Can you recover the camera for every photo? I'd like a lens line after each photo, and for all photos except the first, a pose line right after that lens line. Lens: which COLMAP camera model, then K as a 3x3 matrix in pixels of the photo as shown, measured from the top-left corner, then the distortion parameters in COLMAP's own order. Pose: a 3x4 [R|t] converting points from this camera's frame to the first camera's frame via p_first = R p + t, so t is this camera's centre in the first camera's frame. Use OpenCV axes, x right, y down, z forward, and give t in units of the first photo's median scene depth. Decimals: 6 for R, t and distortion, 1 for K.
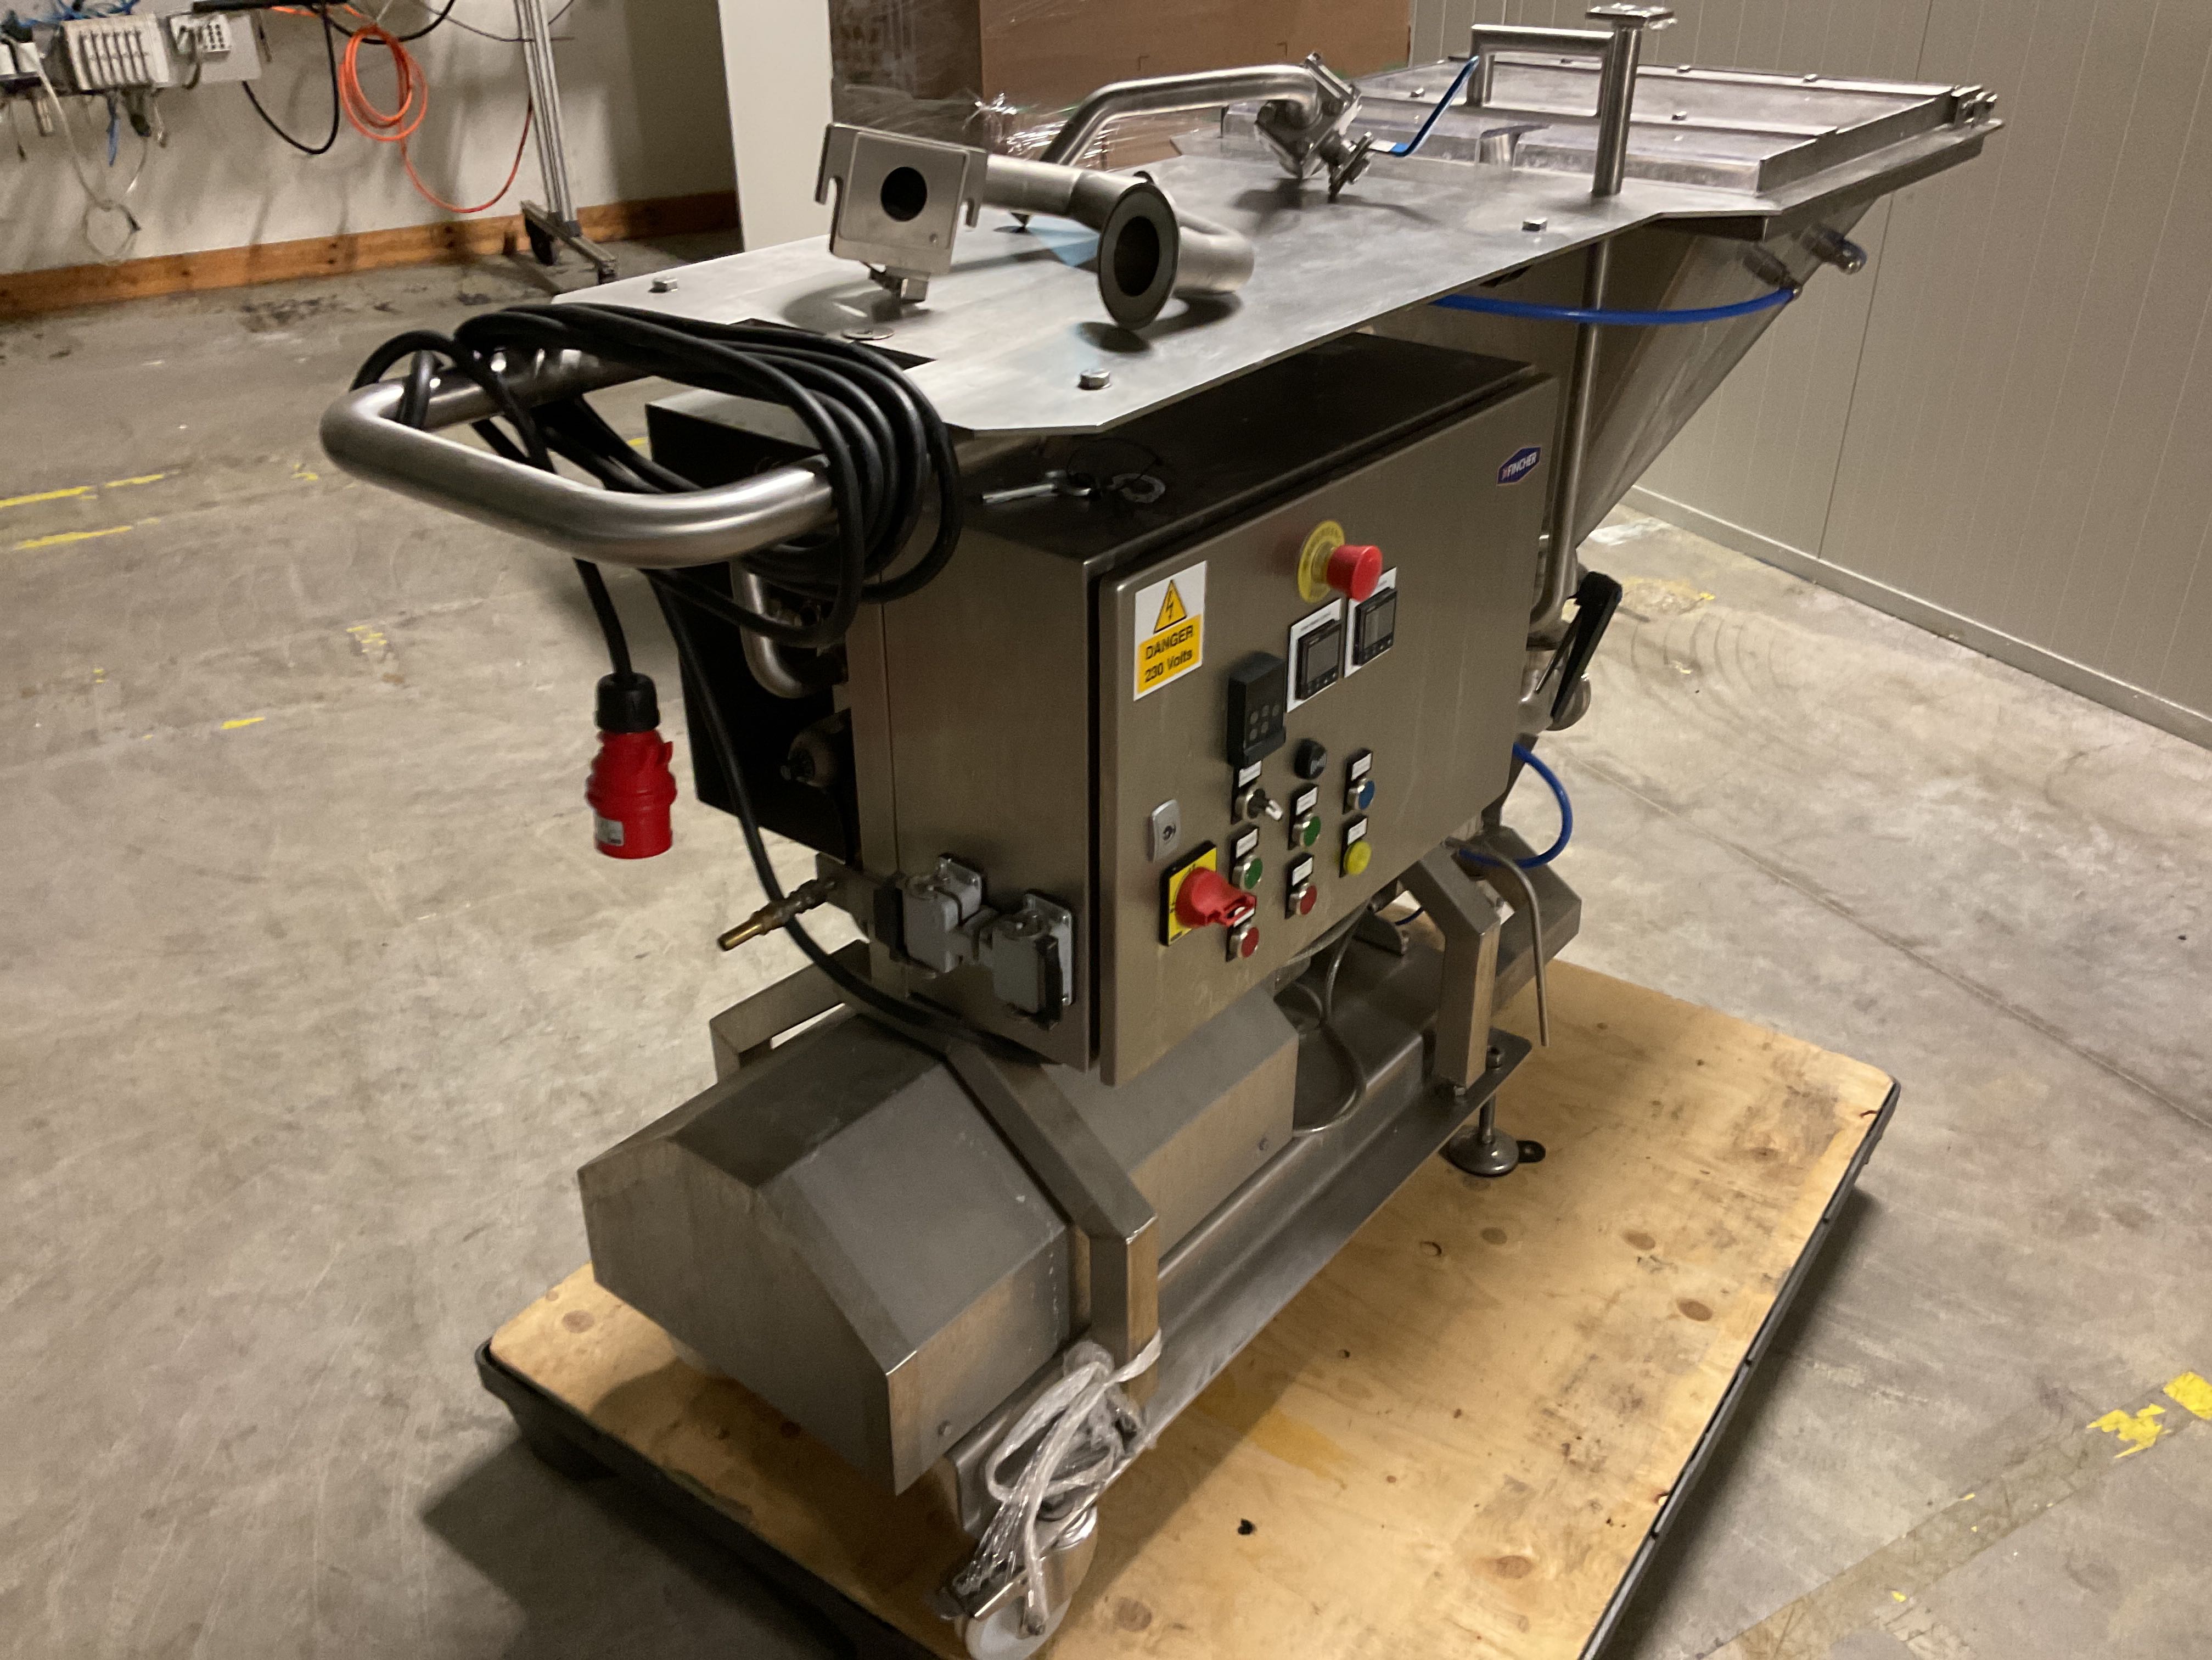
lens RADIAL K [[1816.7, 0, 1105.8], [0, 1816.7, 844.3], [0, 0, 1]] dist [0.031970, -0.050425]
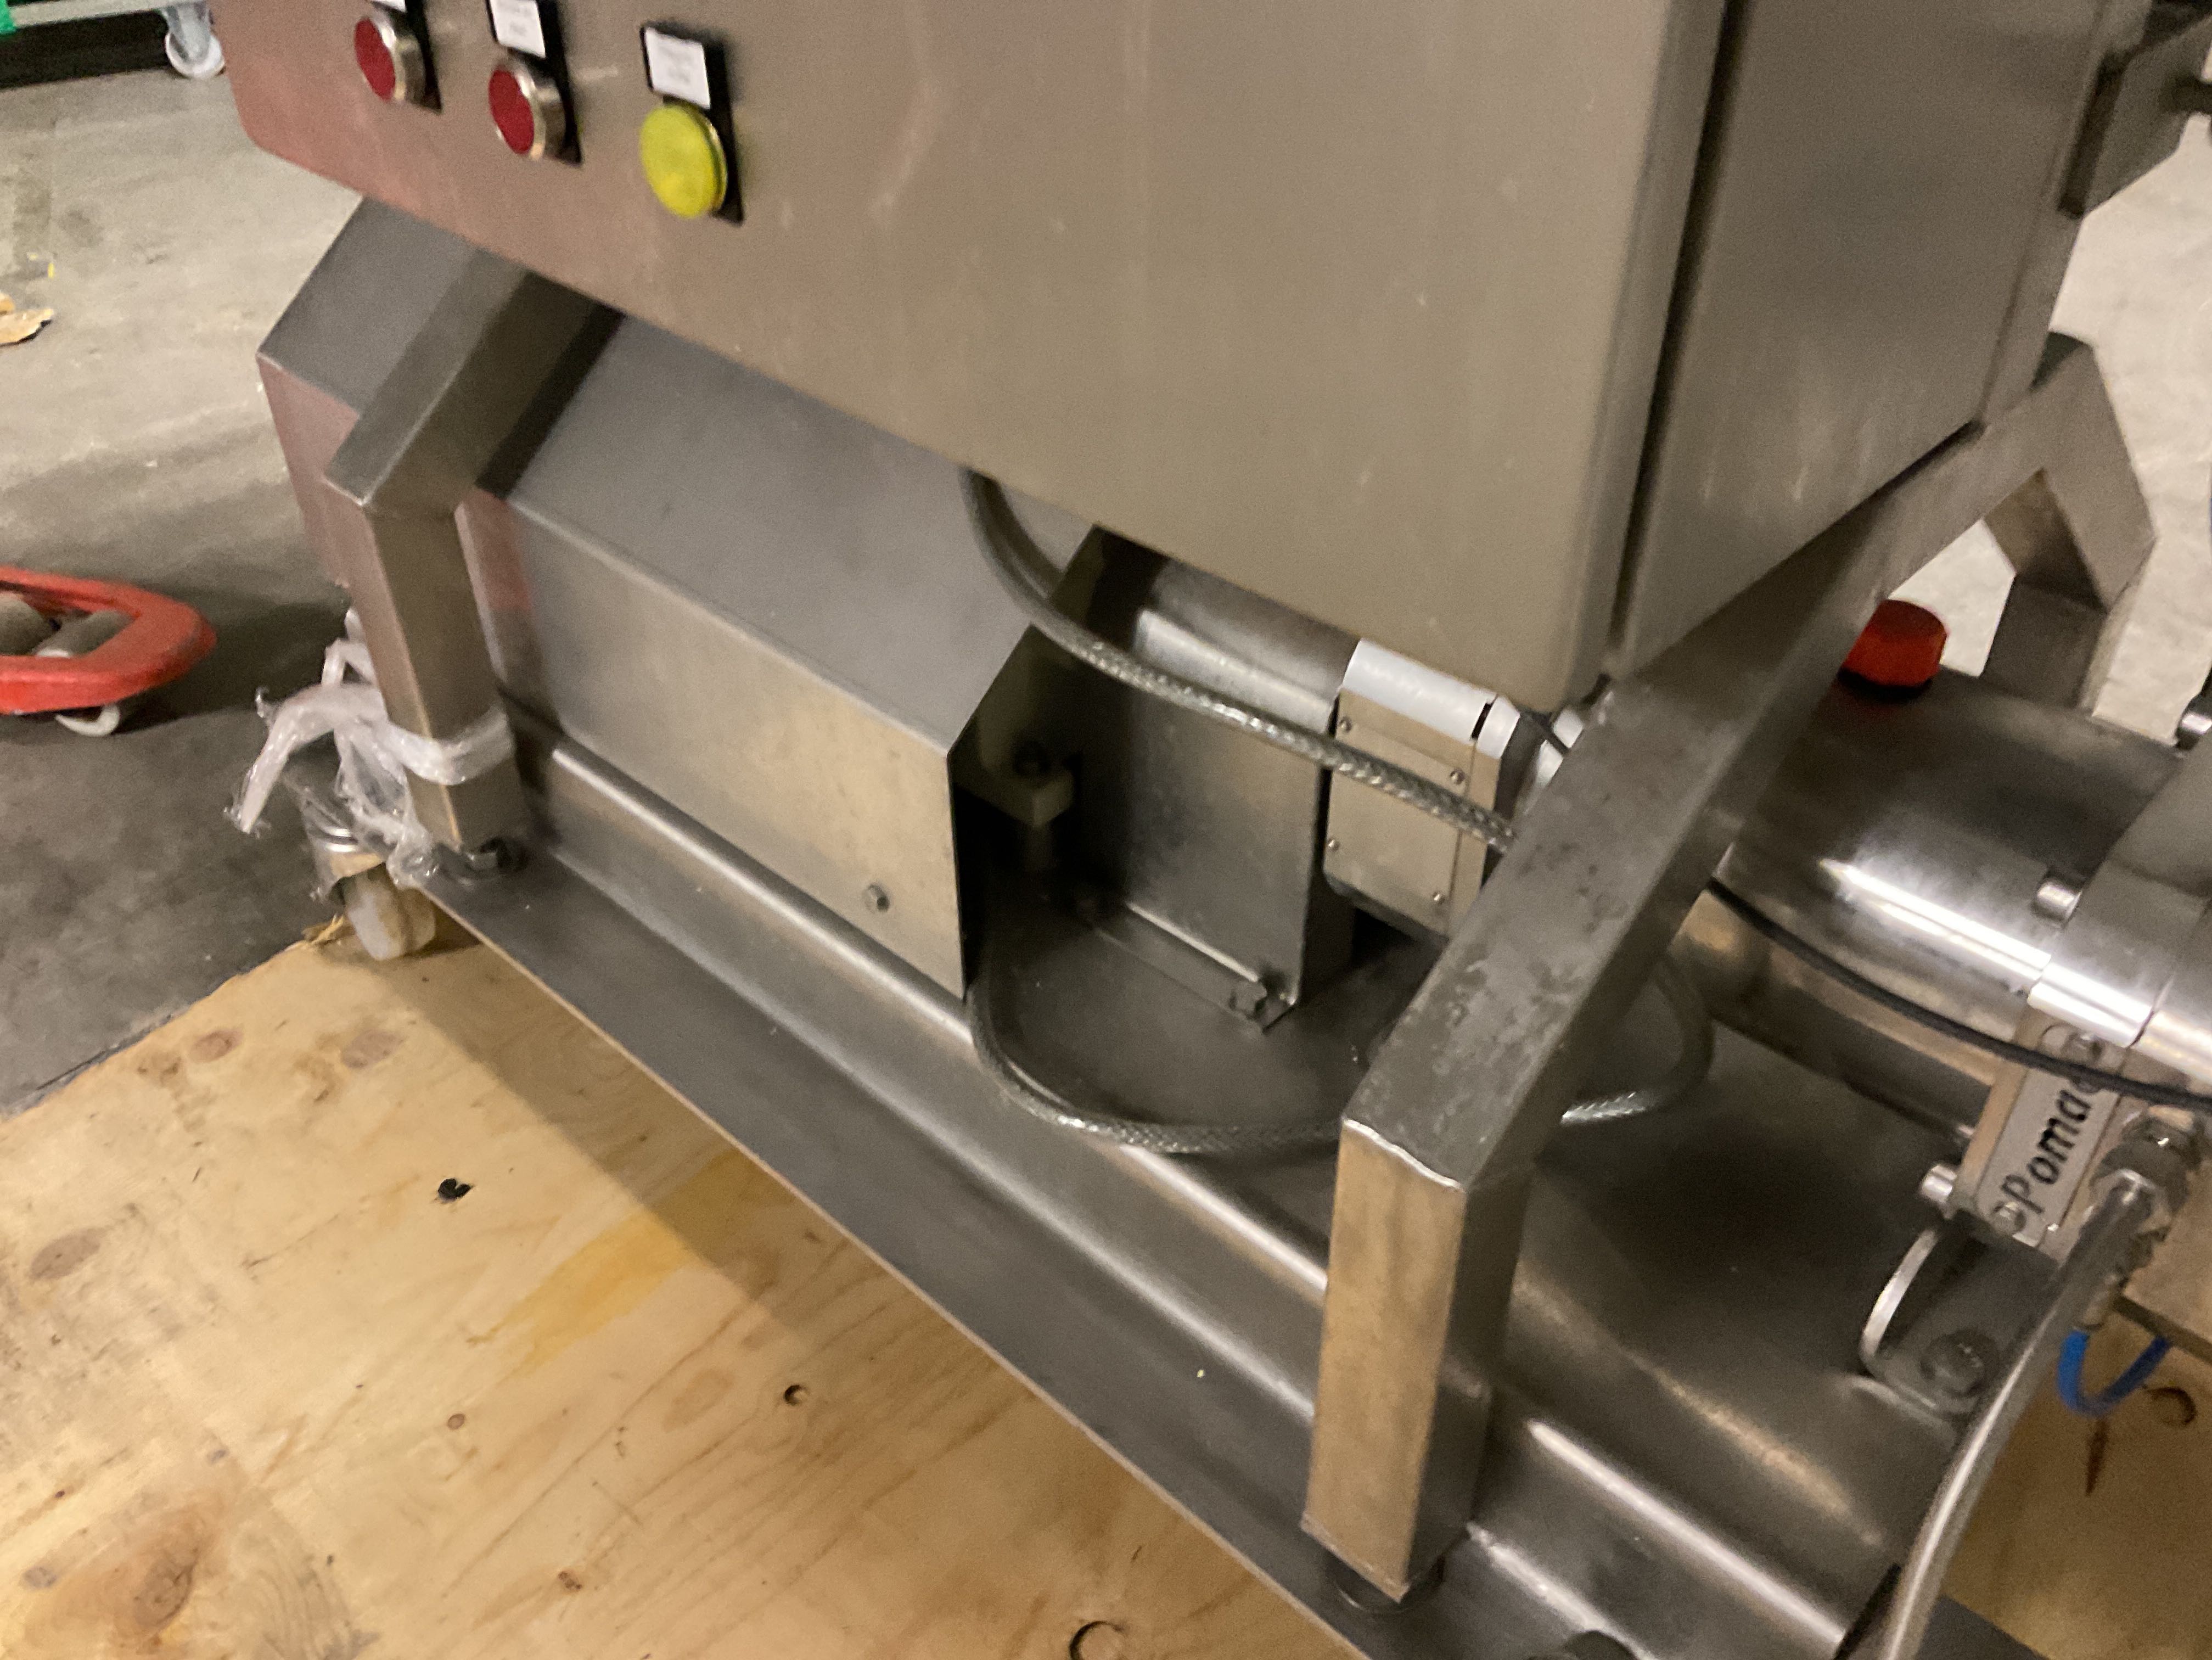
lens RADIAL K [[1816.7, 0, 1088.6], [0, 1816.7, 844.0], [0, 0, 1]] dist [0.031970, -0.050425]
pose [[-0.085637, 0.609033, -0.788508, 0.444437], [-0.485858, 0.665410, 0.566721, -0.128451], [0.869832, 0.431635, 0.238920, 0.967986]]
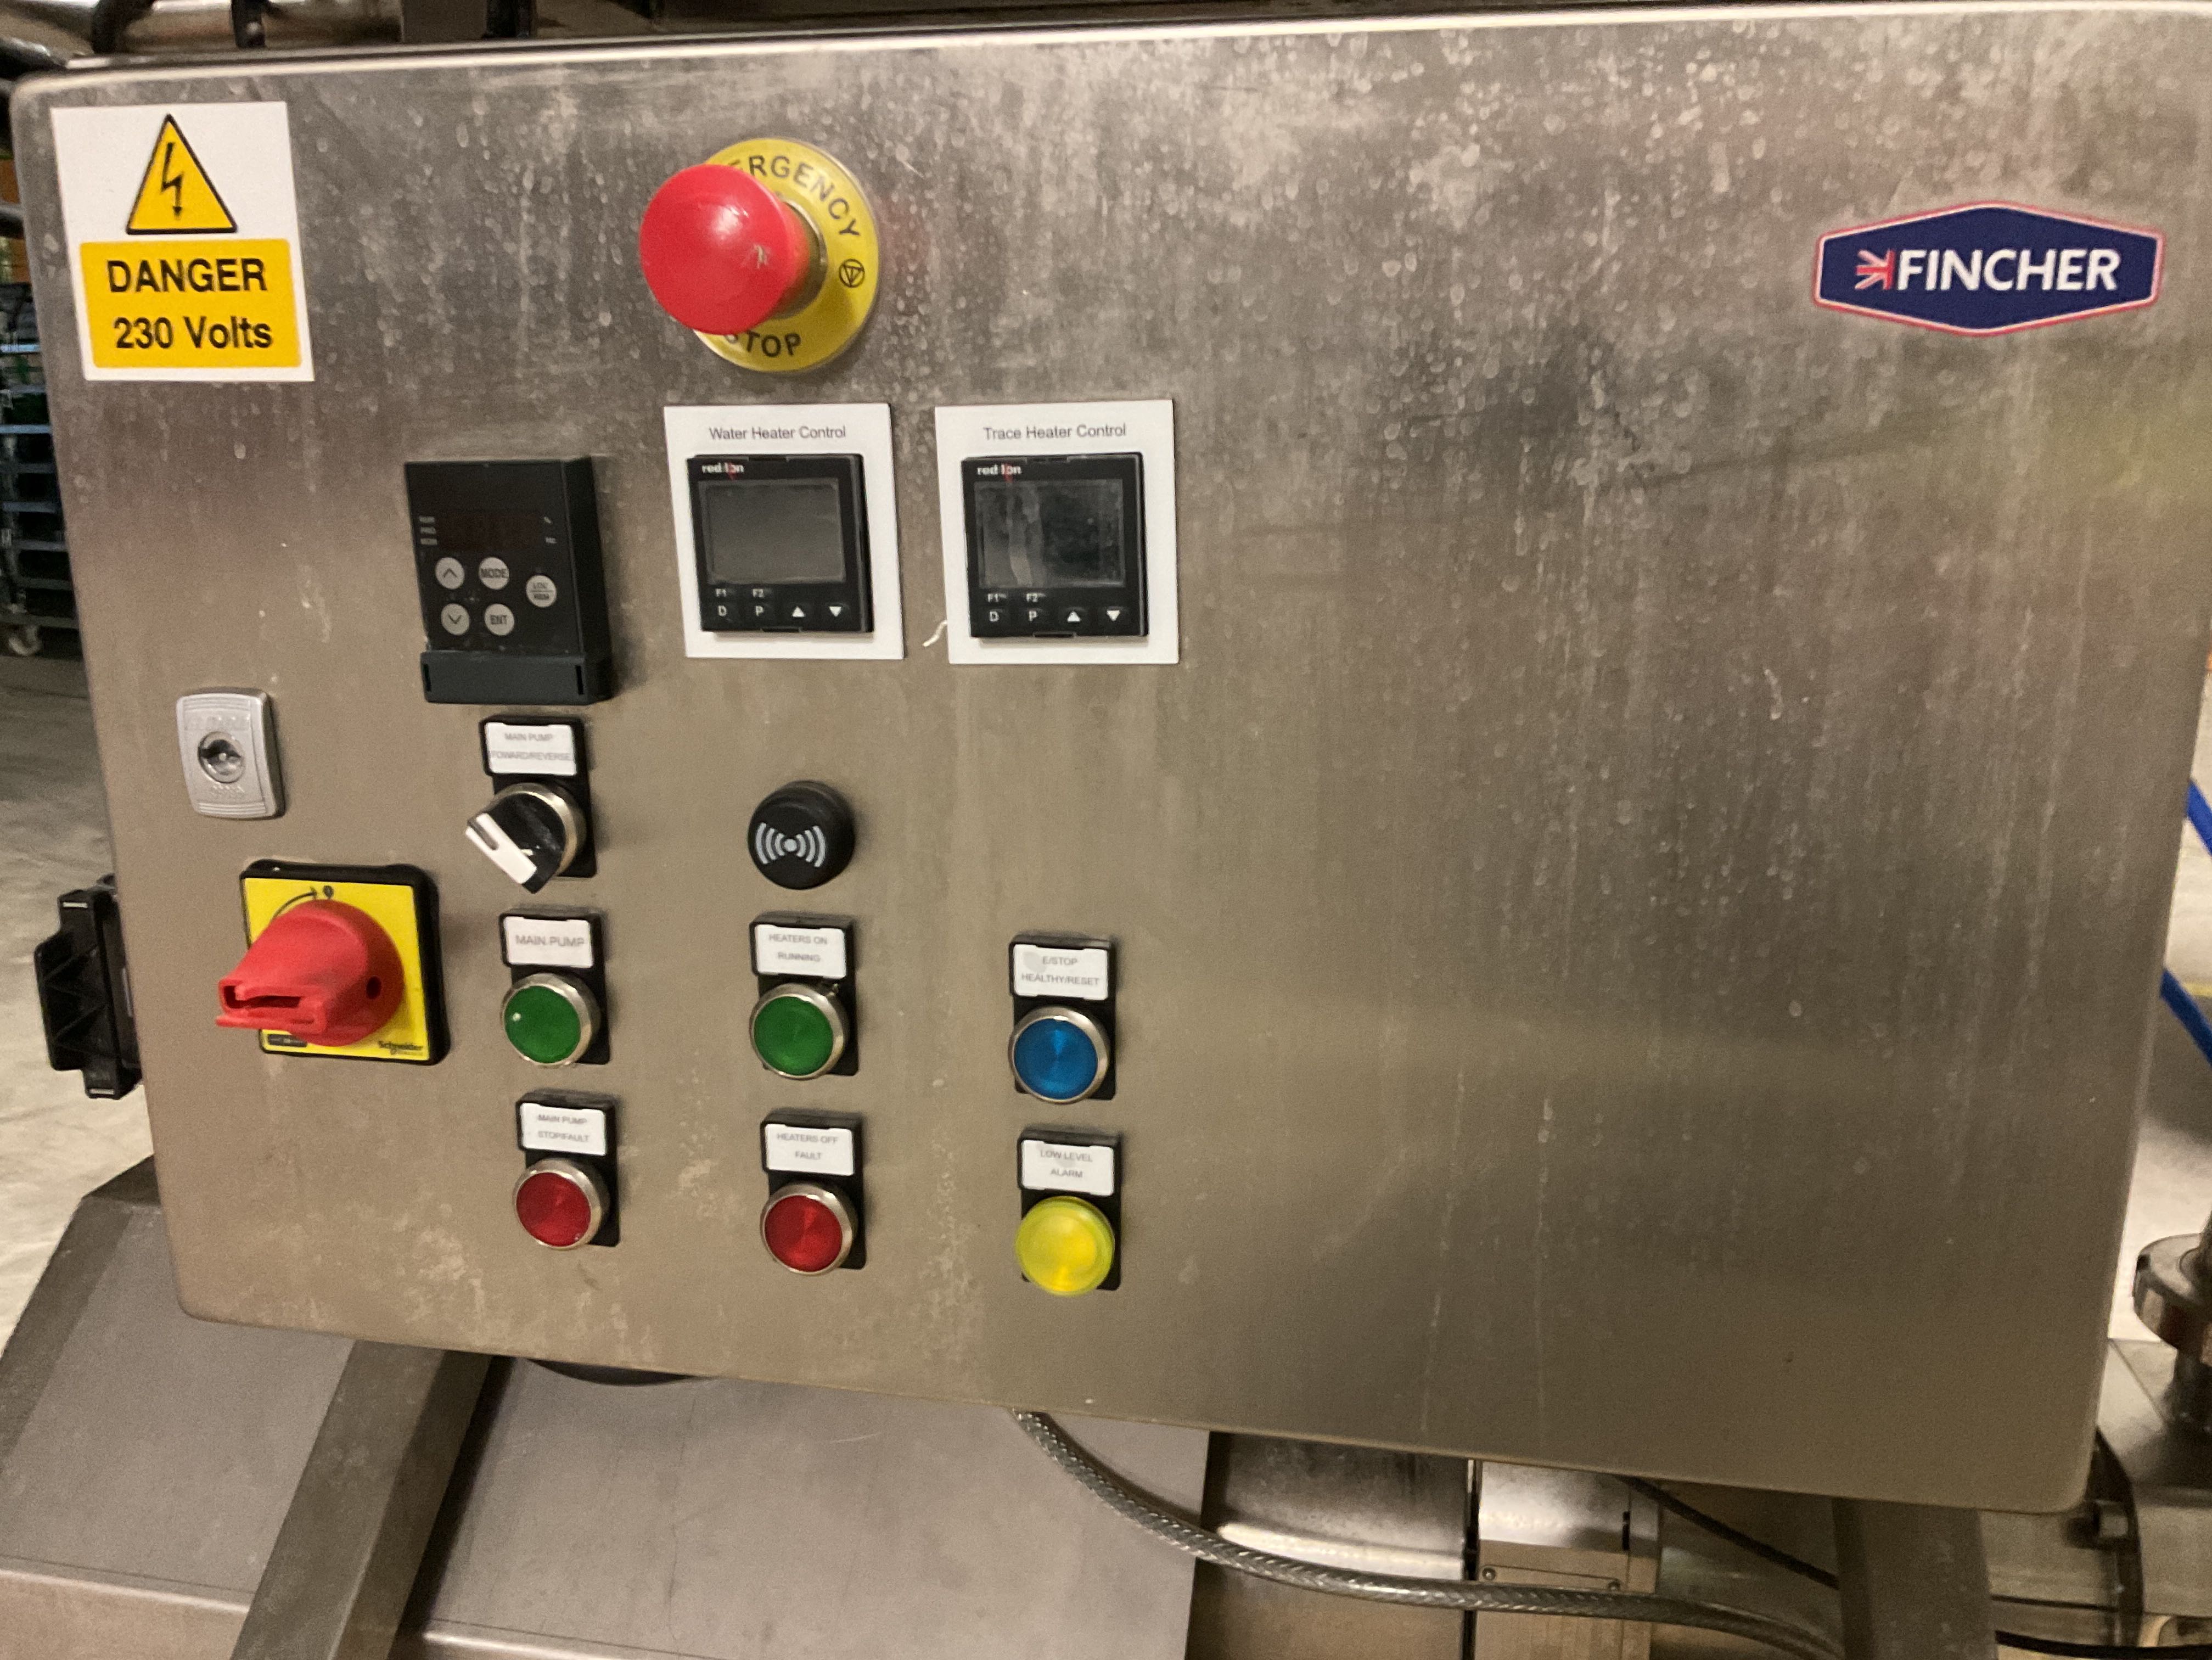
lens RADIAL K [[1816.7, 0, 1101.3], [0, 1816.7, 837.0], [0, 0, 1]] dist [0.031970, -0.050425]
pose [[0.459714, 0.228853, -0.858073, 0.397063], [-0.430247, 0.902653, 0.010238, -0.065586], [0.776885, 0.364477, 0.513426, 0.733883]]
